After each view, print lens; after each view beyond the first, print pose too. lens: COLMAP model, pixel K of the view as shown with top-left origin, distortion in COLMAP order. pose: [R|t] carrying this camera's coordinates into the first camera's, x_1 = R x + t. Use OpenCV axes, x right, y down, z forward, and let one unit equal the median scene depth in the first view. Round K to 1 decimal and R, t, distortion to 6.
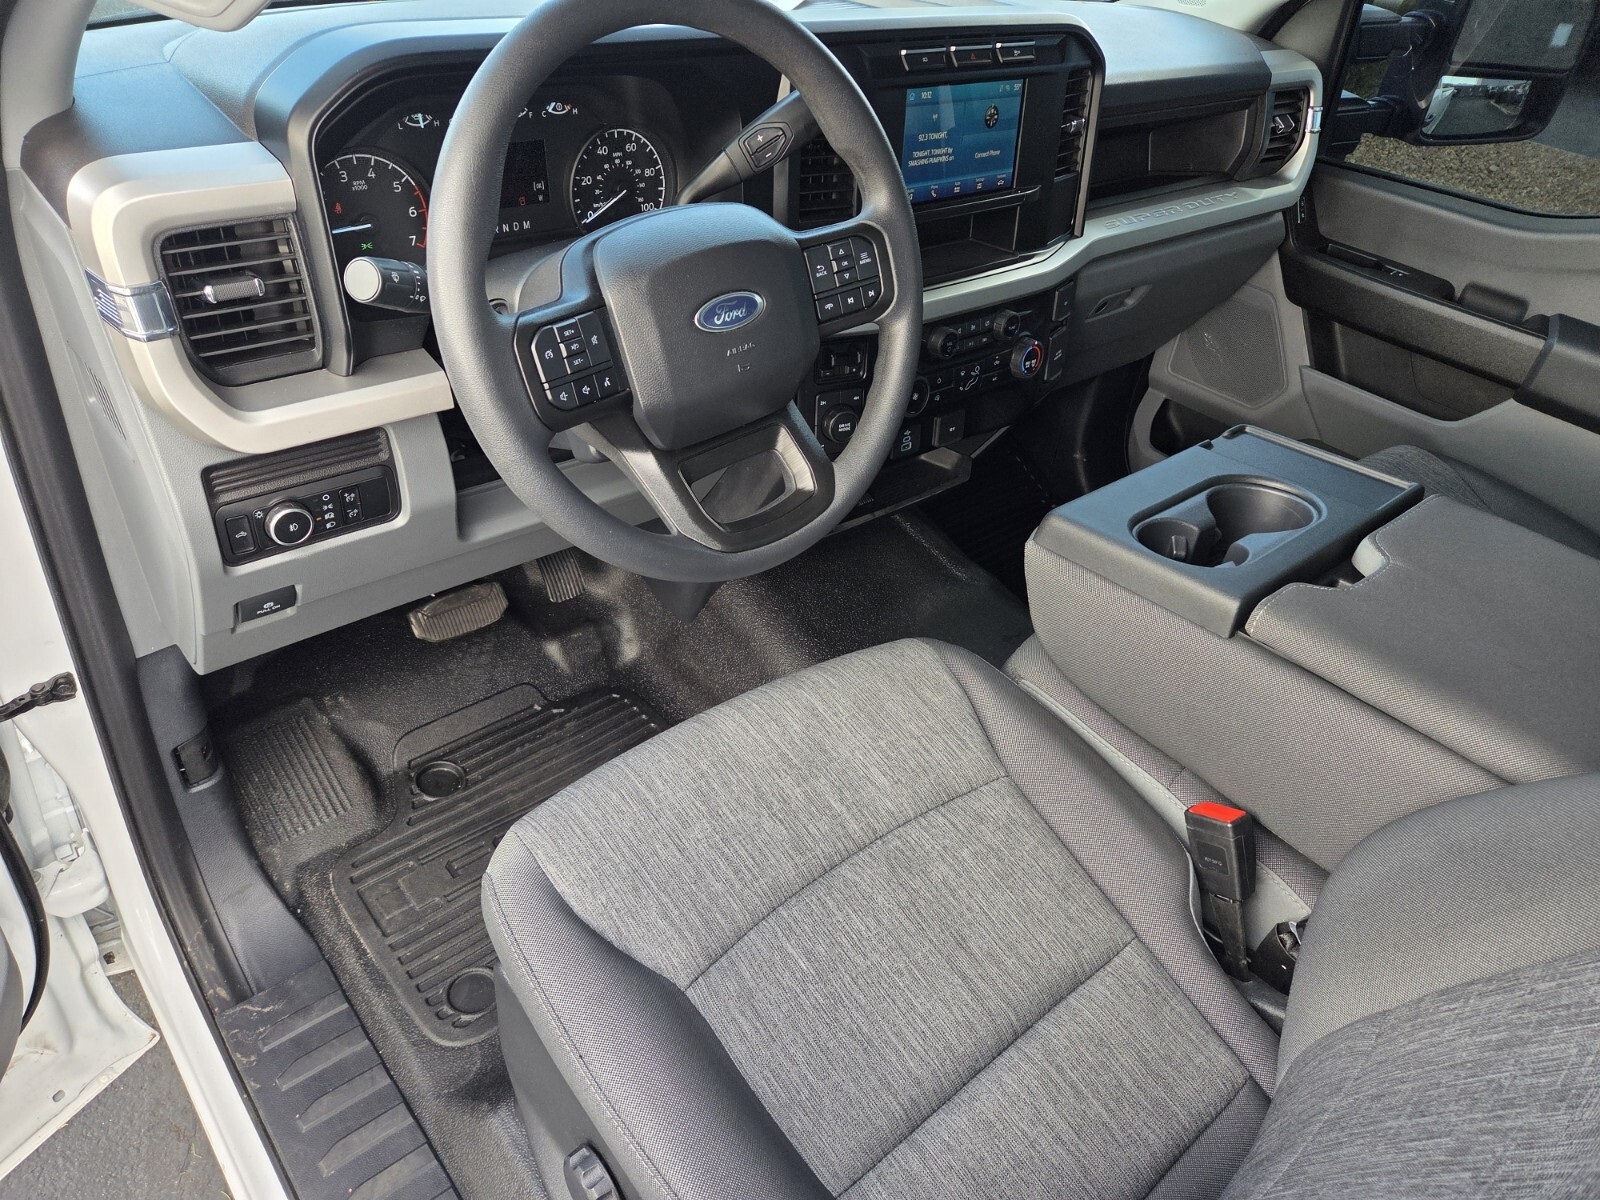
lens RADIAL K [[1068.9, 0, 793.6], [0, 1068.9, 589.5], [0, 0, 1]] dist [0.066680, -0.059022]
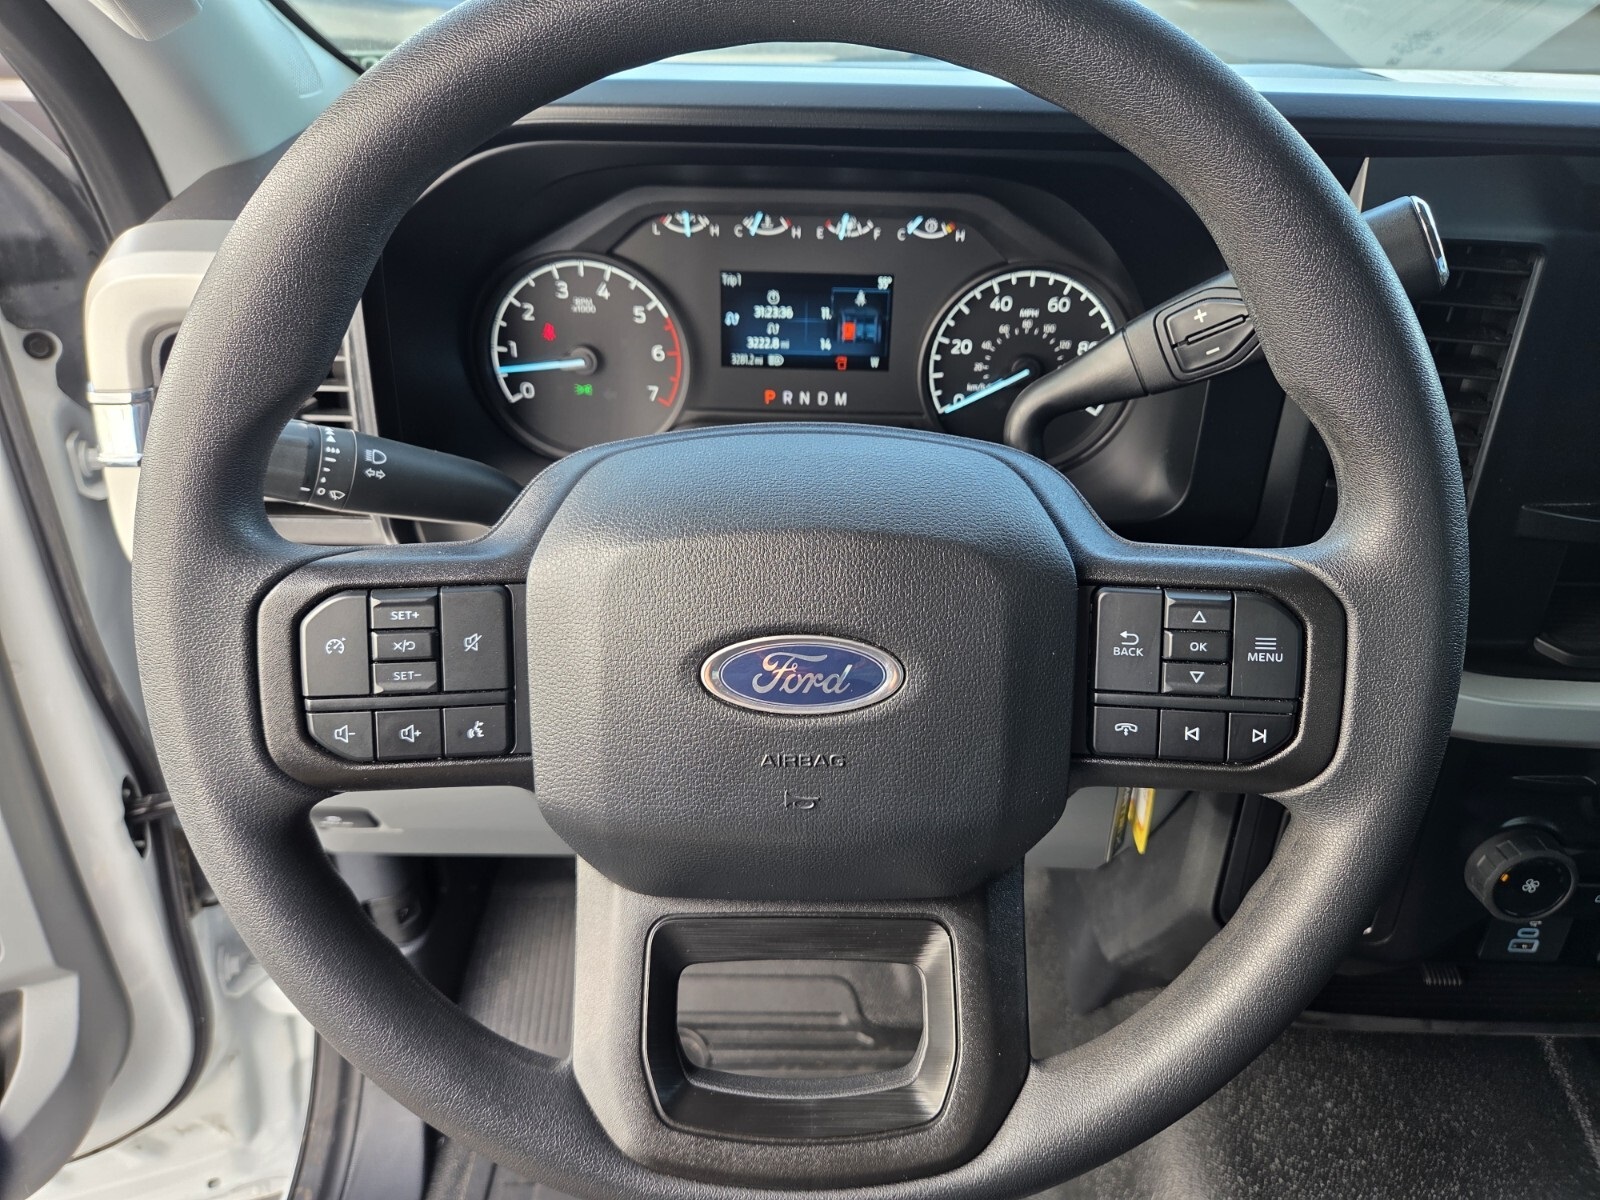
lens RADIAL K [[1137.2, 0, 819.3], [0, 1137.2, 603.1], [0, 0, 1]] dist [0.050524, -0.053689]
pose [[0.754072, 0.297161, -0.585723, 0.158973], [-0.349164, 0.936709, 0.025709, -0.232962], [0.556291, 0.185127, 0.810104, 0.467860]]
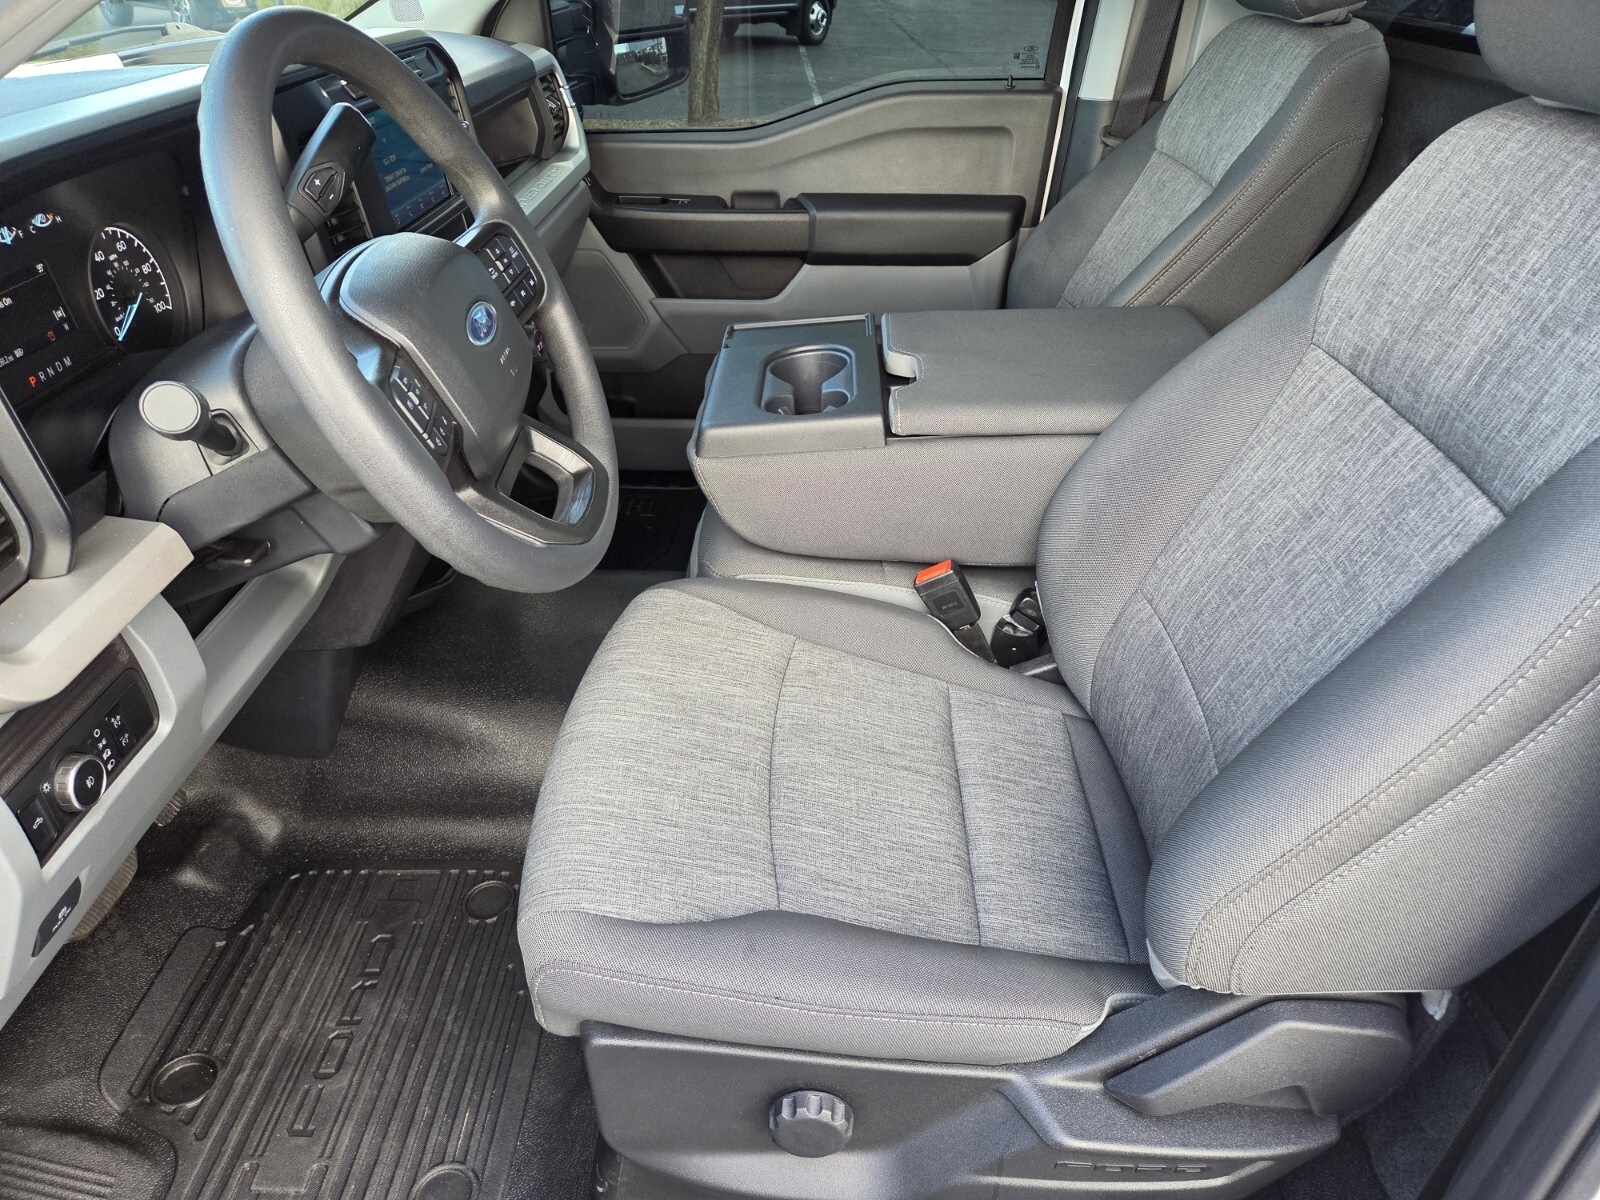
lens RADIAL K [[1068.9, 0, 793.6], [0, 1068.9, 589.5], [0, 0, 1]] dist [0.066680, -0.059022]
pose [[0.669021, -0.471446, 0.574587, -0.422846], [0.490283, 0.860958, 0.135551, -0.028880], [-0.558600, 0.191024, 0.807141, 0.053690]]
